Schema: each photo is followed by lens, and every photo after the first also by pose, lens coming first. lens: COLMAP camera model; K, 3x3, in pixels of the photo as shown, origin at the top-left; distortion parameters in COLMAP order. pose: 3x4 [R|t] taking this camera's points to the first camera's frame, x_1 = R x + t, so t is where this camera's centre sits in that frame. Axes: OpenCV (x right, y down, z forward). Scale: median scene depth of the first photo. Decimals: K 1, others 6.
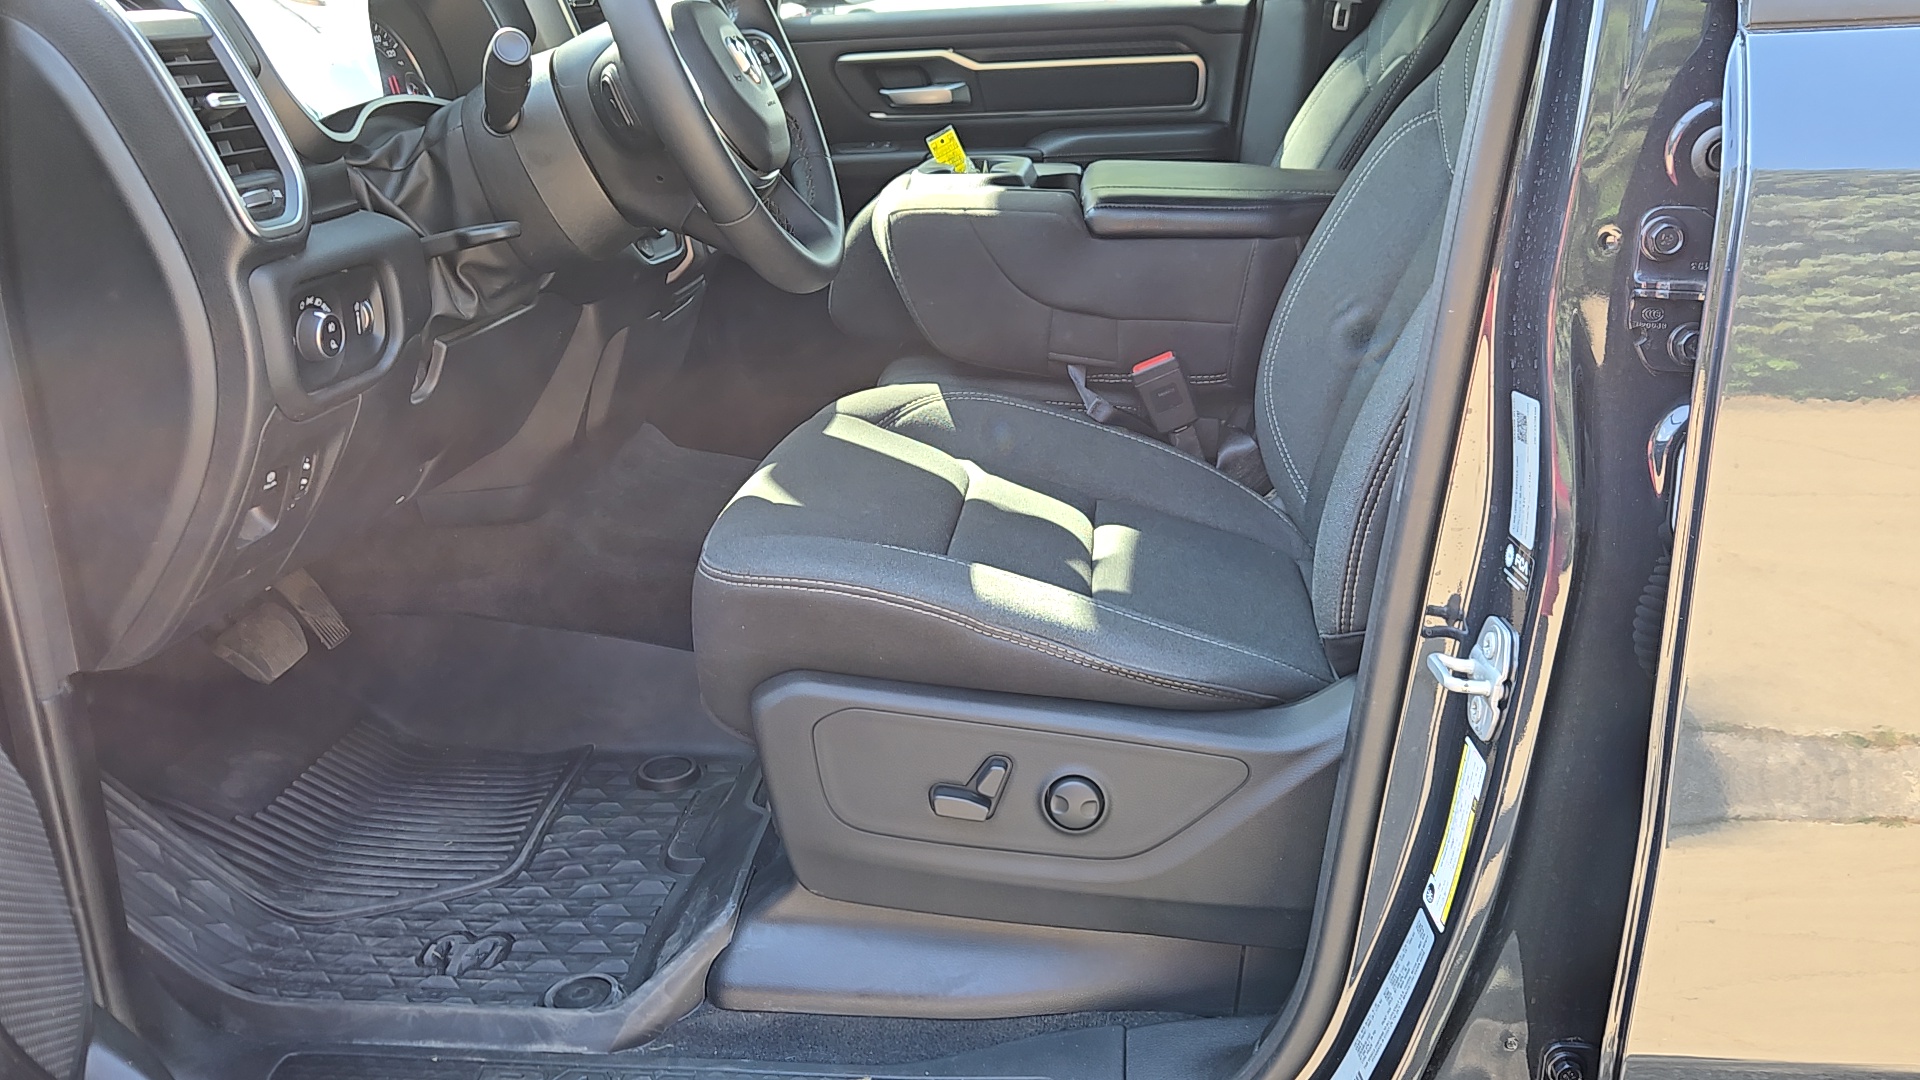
lens RADIAL K [[1604.8, 0, 949.2], [0, 1604.8, 549.2], [0, 0, 1]] dist [0.004568, 0.013410]
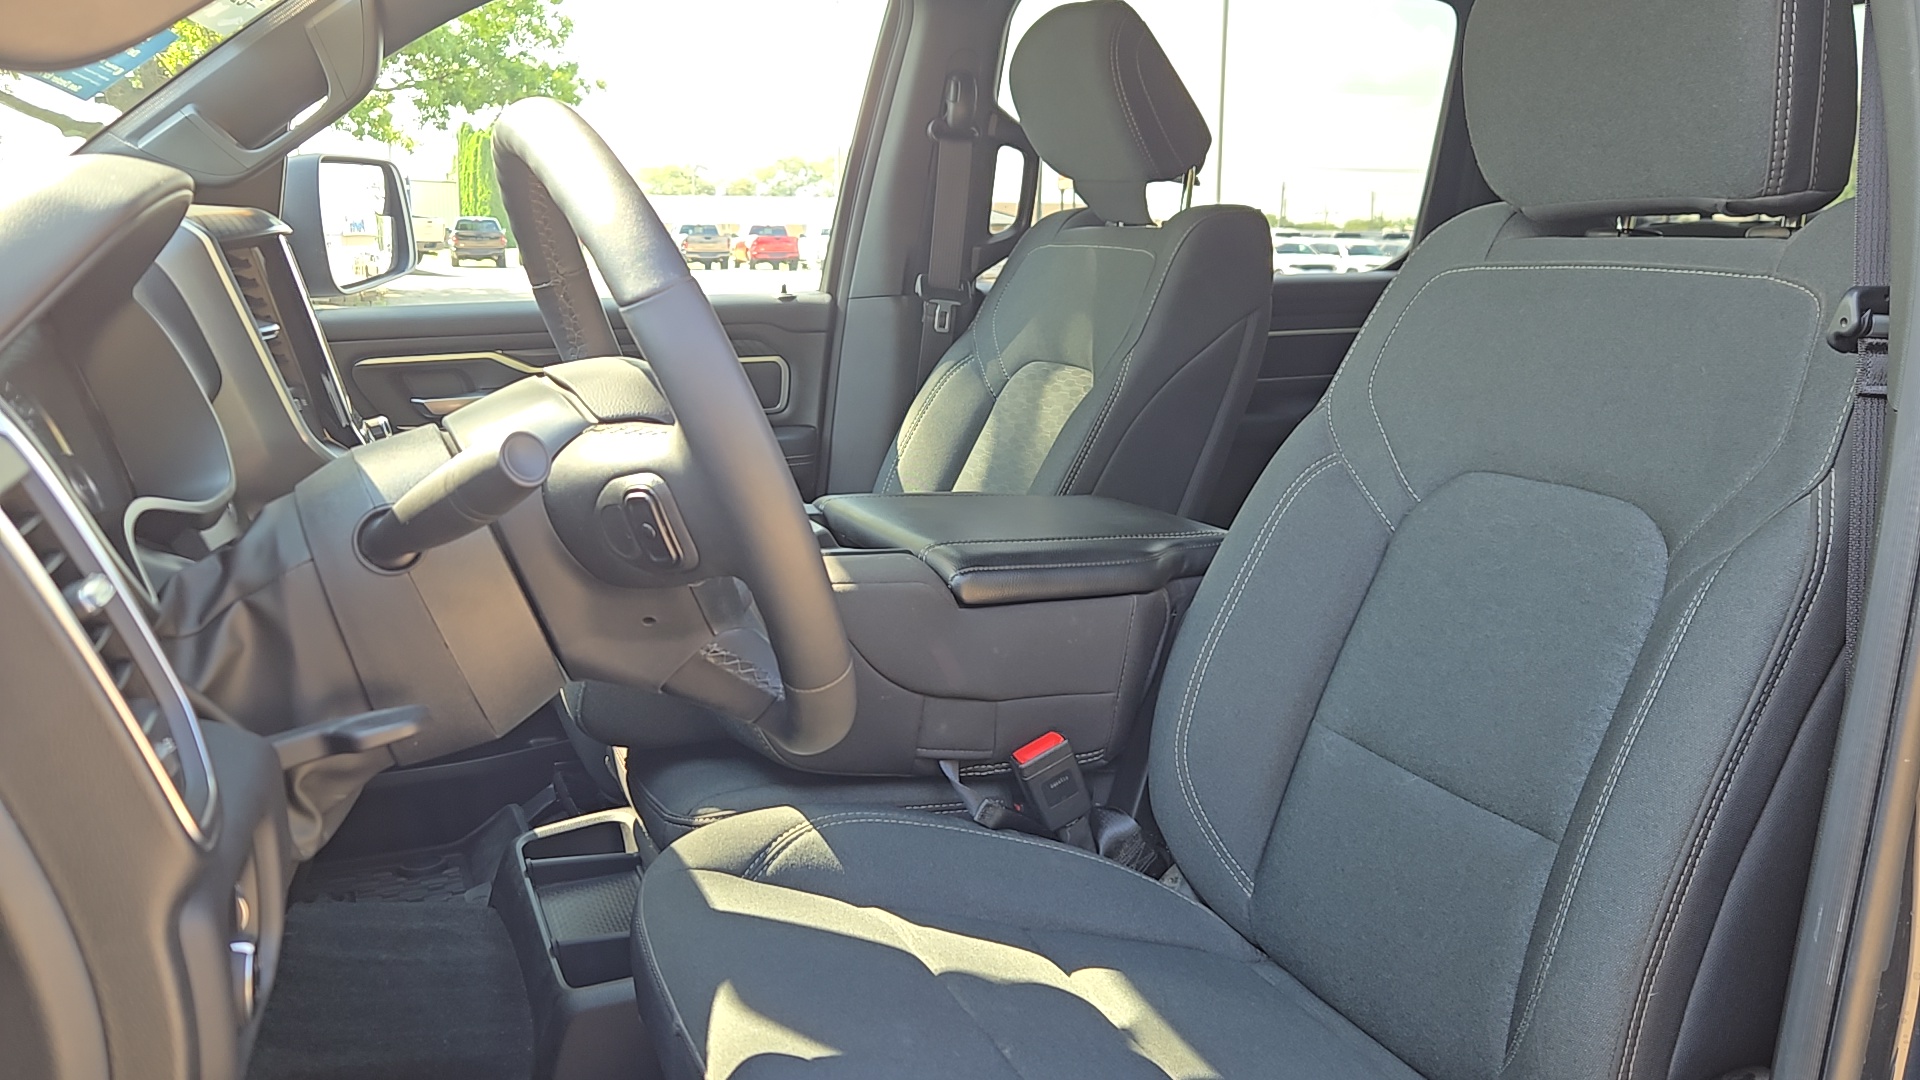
lens RADIAL K [[1604.8, 0, 965.8], [0, 1604.8, 540.1], [0, 0, 1]] dist [0.004568, 0.013410]
pose [[0.887485, -0.061906, 0.456659, -0.282186], [0.130753, 0.984039, -0.120710, -0.126180], [-0.441898, 0.166838, 0.881414, 0.256996]]
